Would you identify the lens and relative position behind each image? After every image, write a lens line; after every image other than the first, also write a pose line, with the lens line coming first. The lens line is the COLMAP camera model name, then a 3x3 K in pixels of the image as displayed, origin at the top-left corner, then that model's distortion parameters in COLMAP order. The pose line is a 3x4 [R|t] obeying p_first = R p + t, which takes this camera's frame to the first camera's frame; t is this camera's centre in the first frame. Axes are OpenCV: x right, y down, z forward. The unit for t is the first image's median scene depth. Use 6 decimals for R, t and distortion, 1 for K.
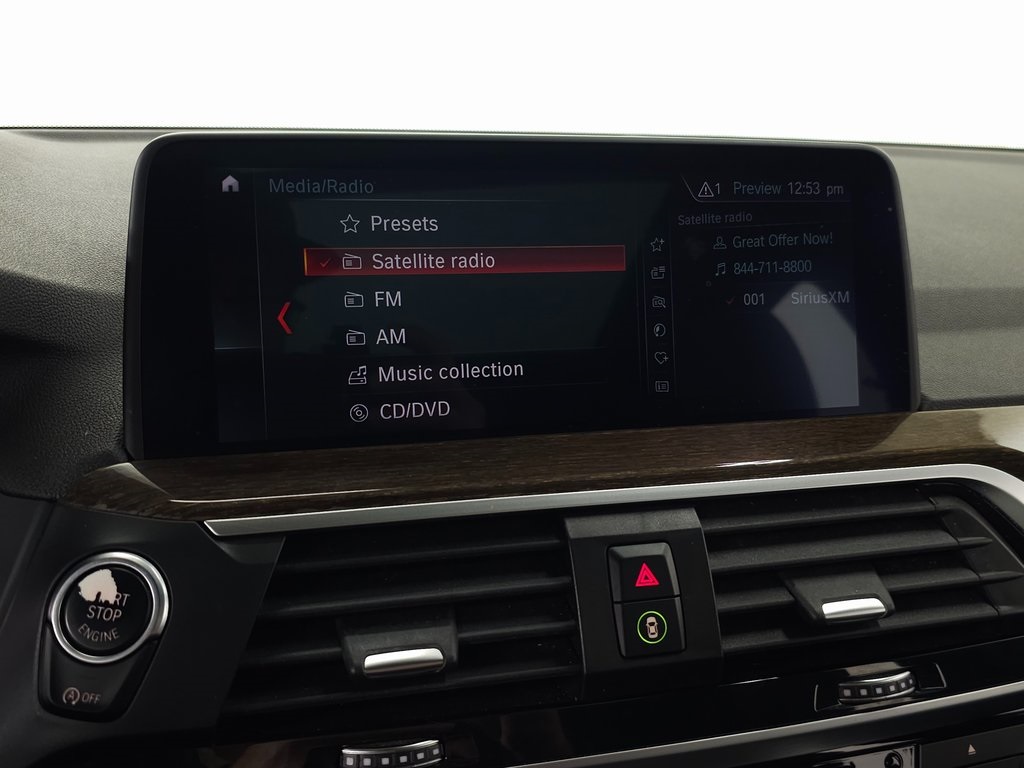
lens RADIAL K [[1016.6, 0, 510.2], [0, 1016.6, 366.3], [0, 0, 1]] dist [0.005135, -0.021746]
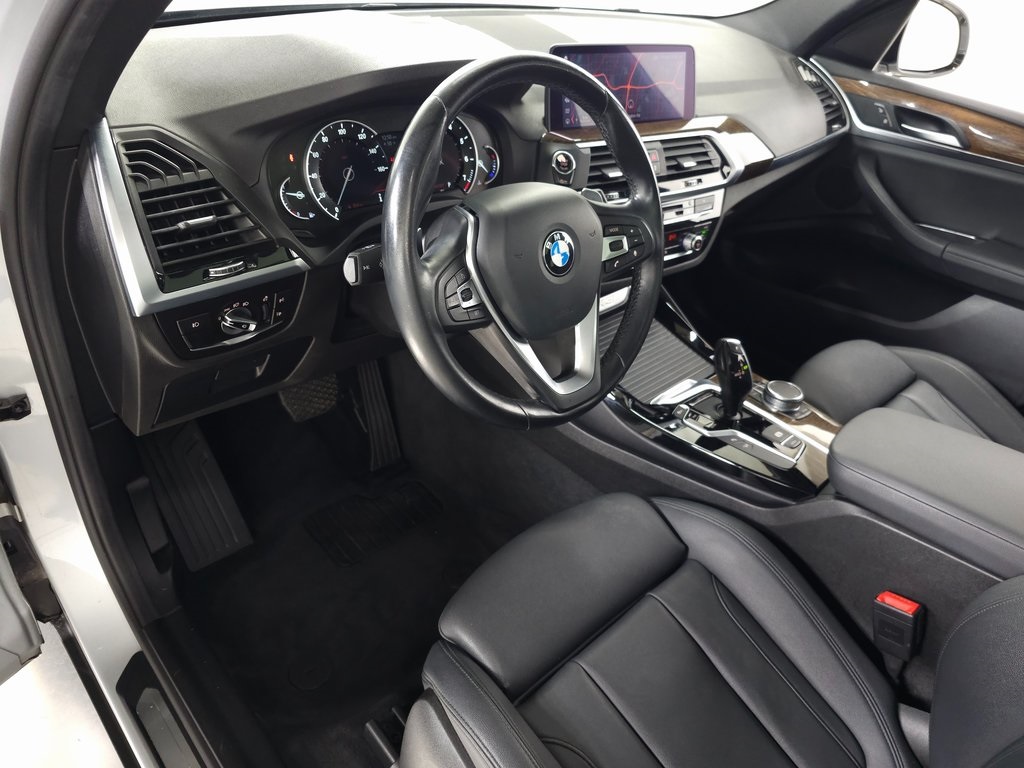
lens RADIAL K [[690.3, 0, 519.0], [0, 690.3, 382.4], [0, 0, 1]] dist [0.038095, -0.051389]
pose [[0.938570, -0.131351, 0.319114, -1.536934], [0.002750, 0.927546, 0.373700, -0.017057], [-0.345079, -0.349866, 0.870928, -1.822613]]
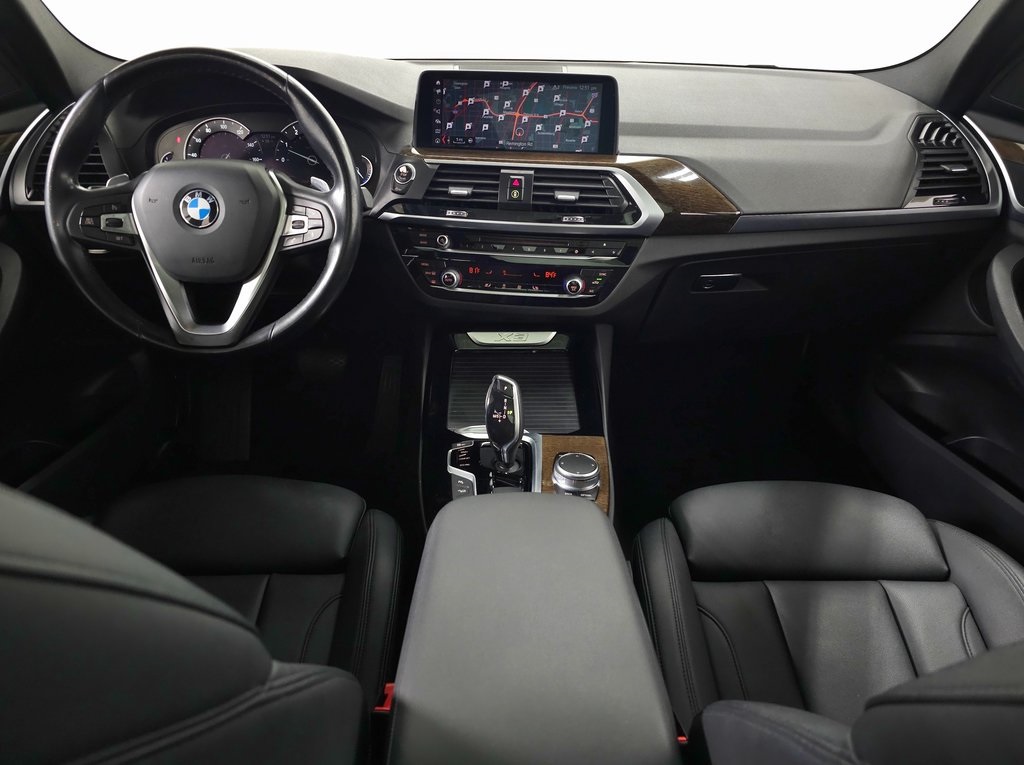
lens RADIAL K [[690.3, 0, 519.0], [0, 690.3, 380.9], [0, 0, 1]] dist [0.038095, -0.051389]
pose [[0.928009, 0.172120, -0.330415, 1.268541], [-0.086329, 0.962090, 0.258709, 0.253343], [0.362418, -0.211560, 0.907687, -1.870081]]
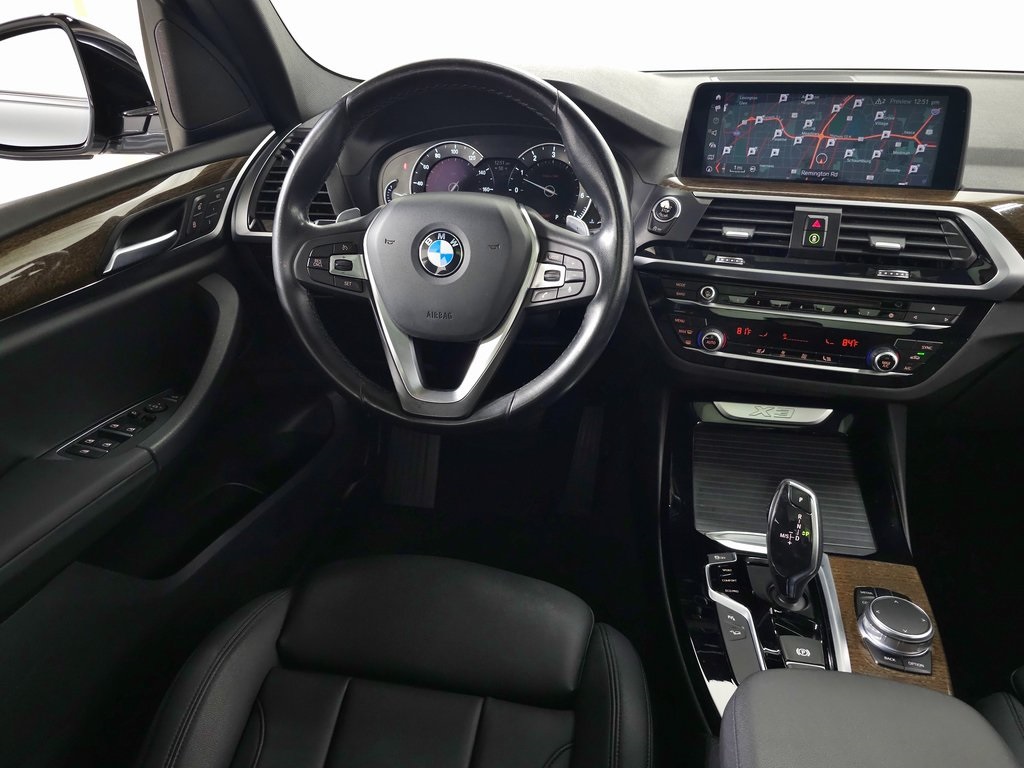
lens RADIAL K [[695.6, 0, 512.0], [0, 695.6, 384.0], [0, 0, 1]] dist [0.062123, -0.095539]
pose [[0.822266, 0.231272, -0.519992, 0.632224], [-0.104130, 0.959420, 0.262051, 0.208815], [0.559495, -0.161329, 0.812981, -1.536794]]
